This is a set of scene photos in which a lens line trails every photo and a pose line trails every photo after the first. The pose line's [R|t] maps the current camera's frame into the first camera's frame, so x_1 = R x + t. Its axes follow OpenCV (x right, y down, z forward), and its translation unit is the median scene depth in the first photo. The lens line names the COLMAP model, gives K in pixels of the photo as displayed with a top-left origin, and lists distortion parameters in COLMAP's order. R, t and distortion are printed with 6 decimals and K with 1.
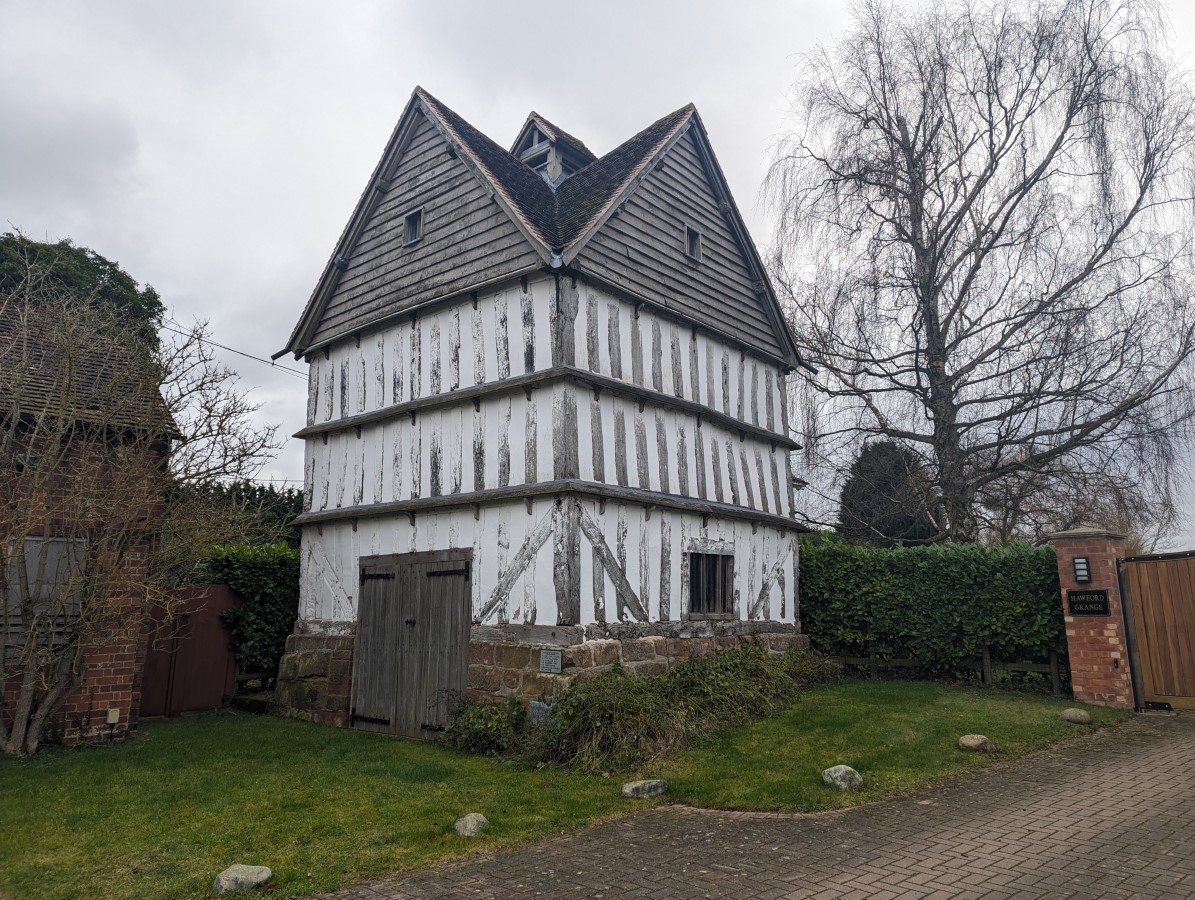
lens RADIAL K [[856.4, 0, 597.5], [0, 856.4, 450.0], [0, 0, 1]] dist [0.064188, -0.075885]
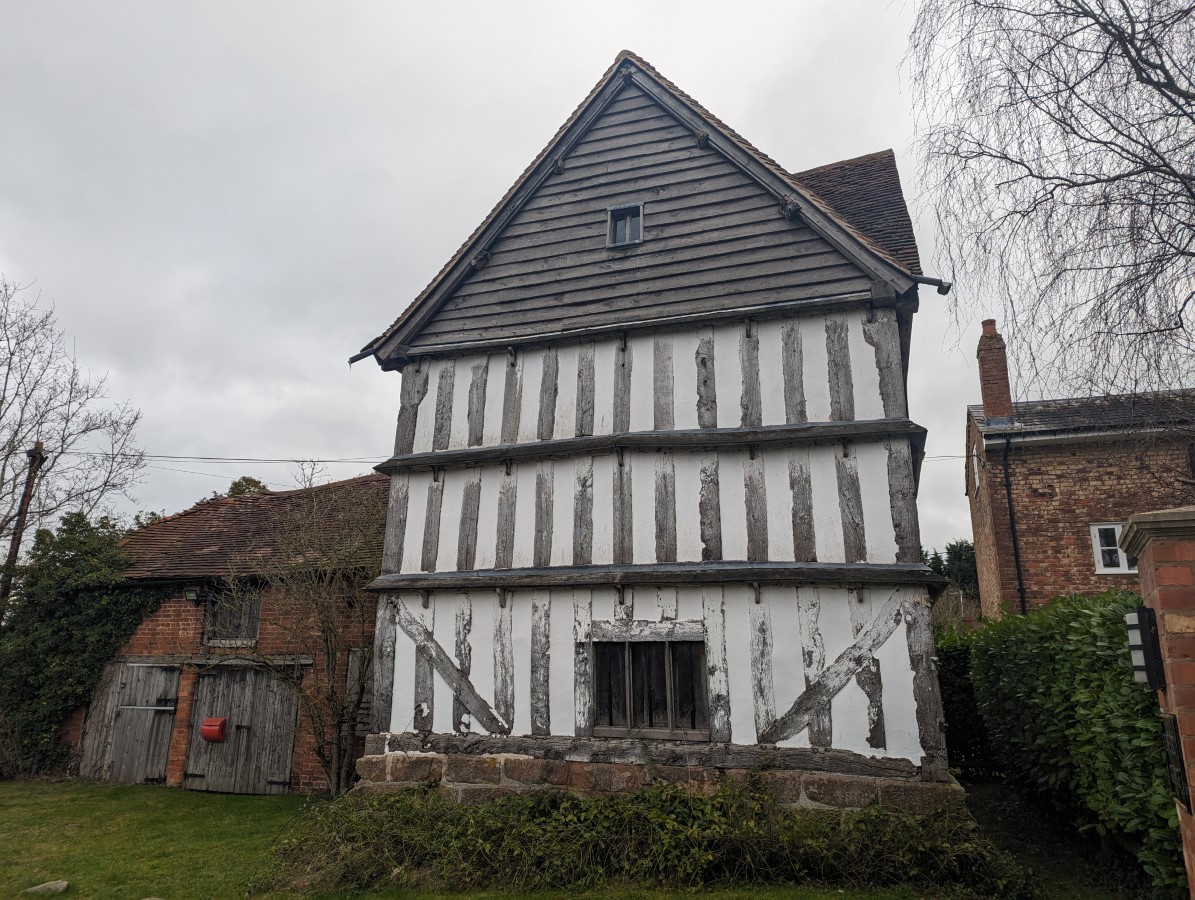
lens RADIAL K [[856.4, 0, 597.5], [0, 856.4, 450.0], [0, 0, 1]] dist [0.064188, -0.075885]
pose [[0.350658, -0.227368, -0.908484, 0.813564], [0.160551, 0.970314, -0.180872, 0.093399], [0.922639, -0.082433, 0.376752, 0.735609]]
